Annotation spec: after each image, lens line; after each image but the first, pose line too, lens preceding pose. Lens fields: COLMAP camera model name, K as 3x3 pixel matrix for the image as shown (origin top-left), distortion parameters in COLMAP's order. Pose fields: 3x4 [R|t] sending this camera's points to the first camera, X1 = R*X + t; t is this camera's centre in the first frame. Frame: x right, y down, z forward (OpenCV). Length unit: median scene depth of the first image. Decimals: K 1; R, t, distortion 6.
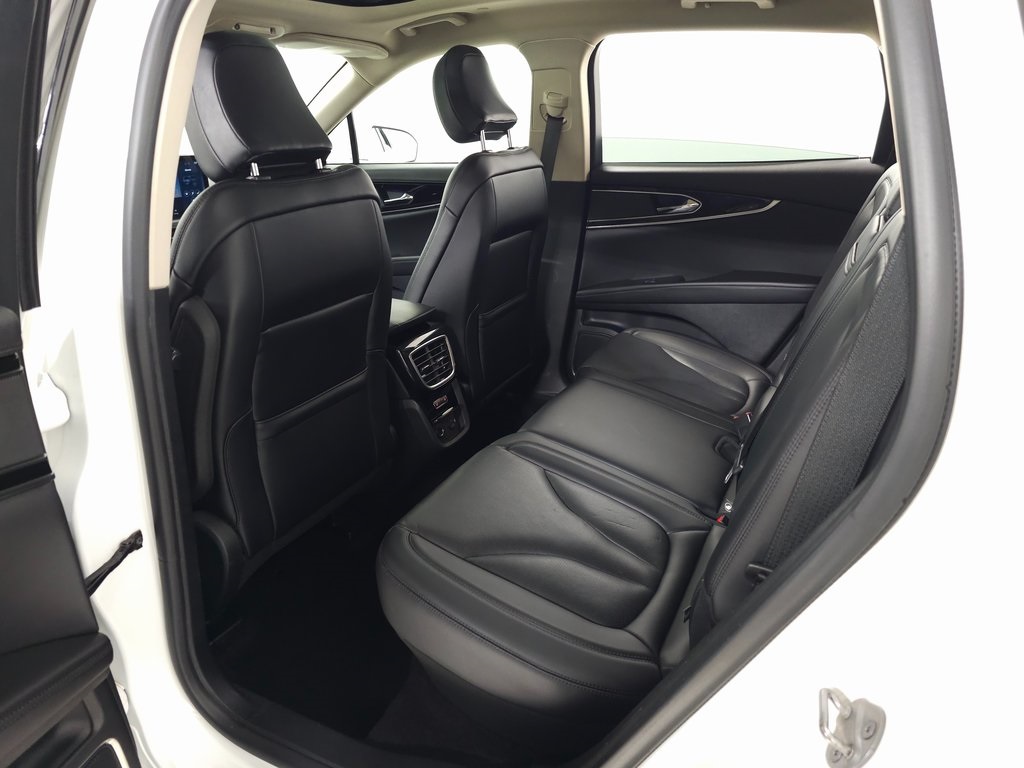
lens RADIAL K [[681.3, 0, 512.0], [0, 681.3, 384.0], [0, 0, 1]] dist [-0.005505, -0.002046]
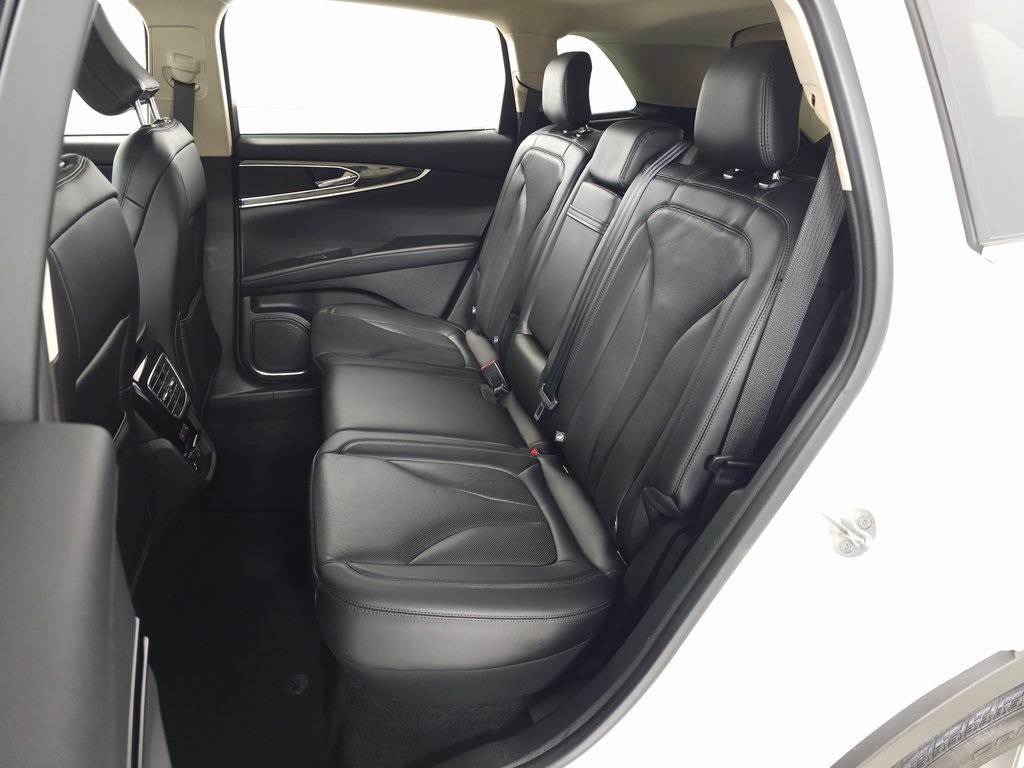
lens RADIAL K [[681.3, 0, 512.0], [0, 681.3, 384.0], [0, 0, 1]] dist [-0.005505, -0.002046]
pose [[0.750784, -0.237066, 0.616541, -0.252140], [0.197207, 0.971256, 0.133312, -0.052422], [-0.630422, 0.021497, 0.775955, 0.072735]]
